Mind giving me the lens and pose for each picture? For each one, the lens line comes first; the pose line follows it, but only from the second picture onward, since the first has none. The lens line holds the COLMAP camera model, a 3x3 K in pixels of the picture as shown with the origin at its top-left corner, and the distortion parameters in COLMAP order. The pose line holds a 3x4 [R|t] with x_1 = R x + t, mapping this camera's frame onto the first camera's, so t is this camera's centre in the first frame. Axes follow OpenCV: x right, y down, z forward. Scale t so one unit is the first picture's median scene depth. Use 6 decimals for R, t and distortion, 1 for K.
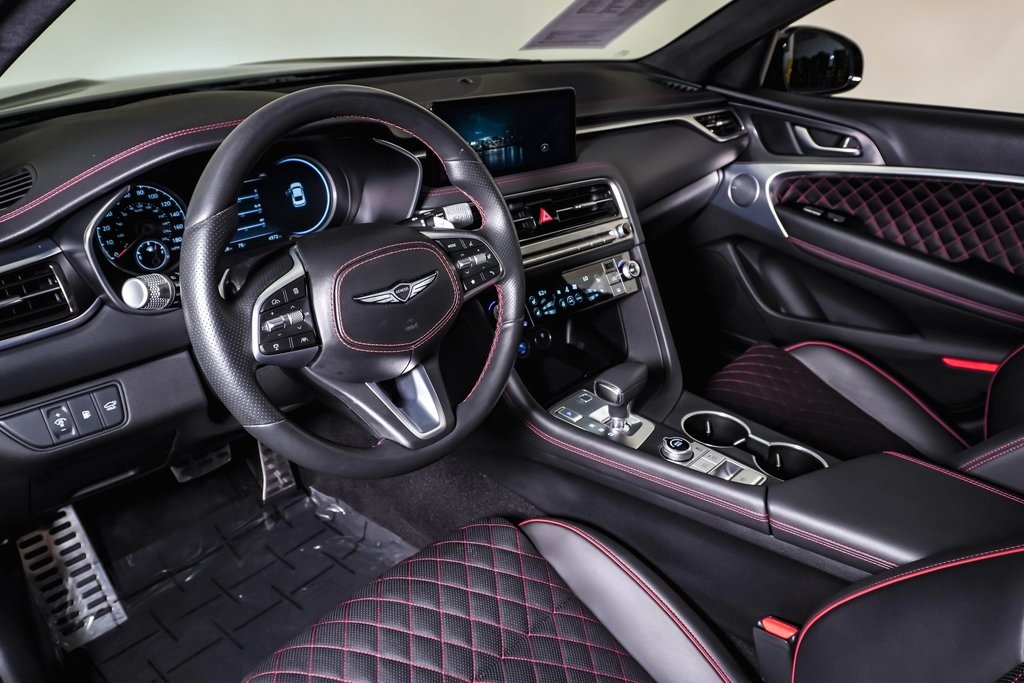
lens RADIAL K [[759.5, 0, 514.1], [0, 759.5, 343.0], [0, 0, 1]] dist [-0.040103, 0.032443]
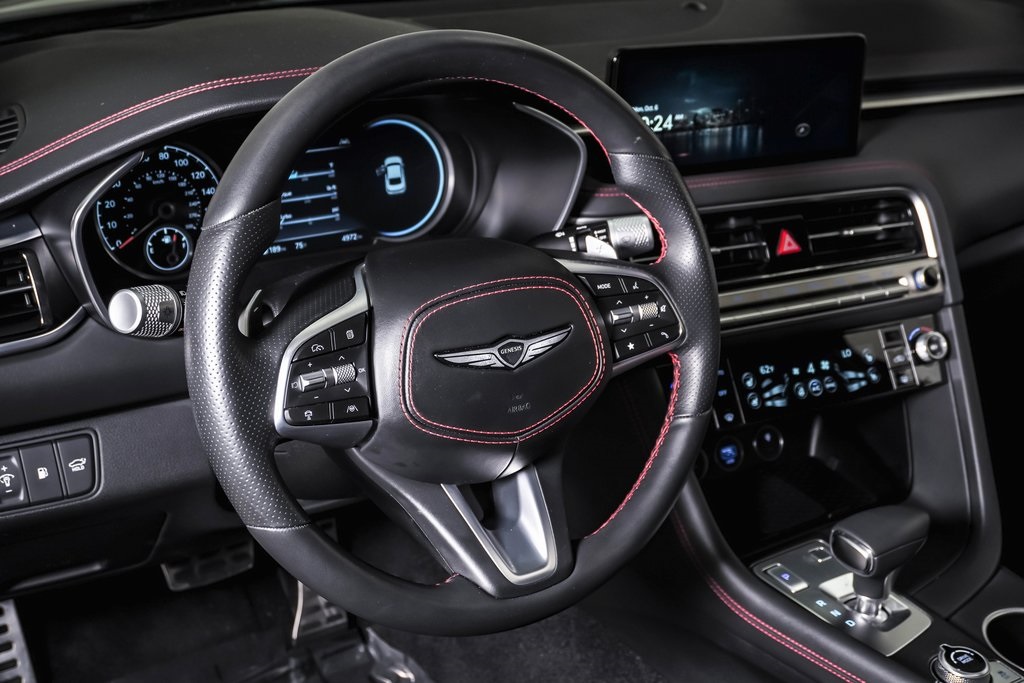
lens RADIAL K [[1309.2, 0, 511.7], [0, 1309.2, 339.8], [0, 0, 1]] dist [0.009528, 0.000000]
pose [[0.971025, 0.115749, -0.209076, 0.067063], [-0.126946, 0.991066, -0.040907, -0.025596], [0.202473, 0.066263, 0.977043, -0.070792]]
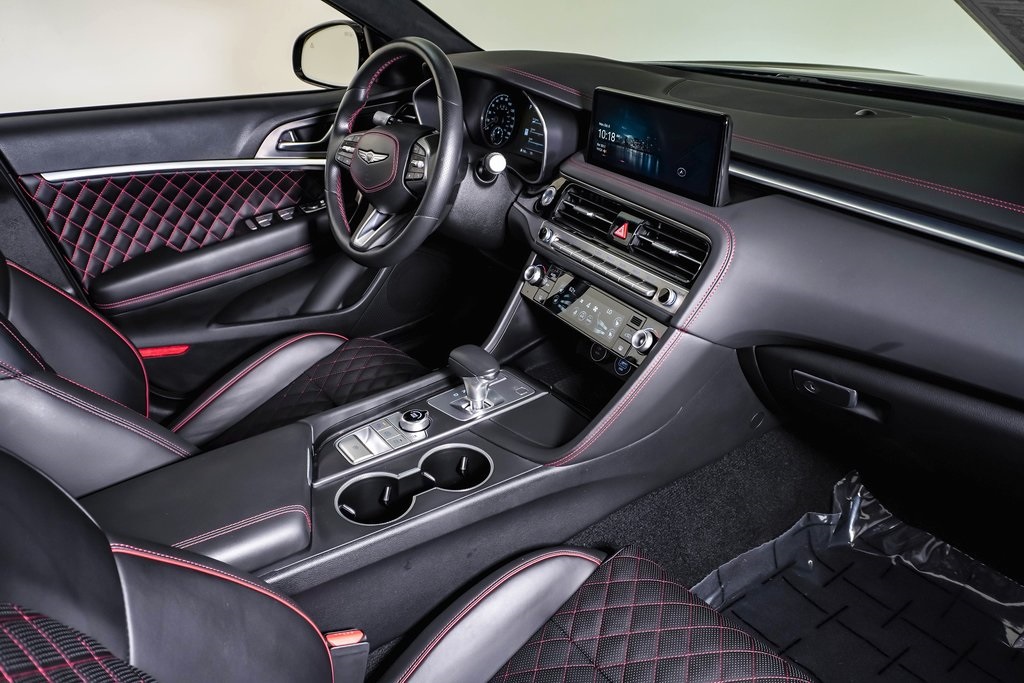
lens RADIAL K [[759.5, 0, 509.8], [0, 759.5, 341.9], [0, 0, 1]] dist [-0.040103, 0.032443]
pose [[-0.192369, 0.422970, -0.885489, 1.178126], [-0.435803, 0.771657, 0.463272, -0.536128], [0.879244, 0.475018, 0.035889, 1.120977]]
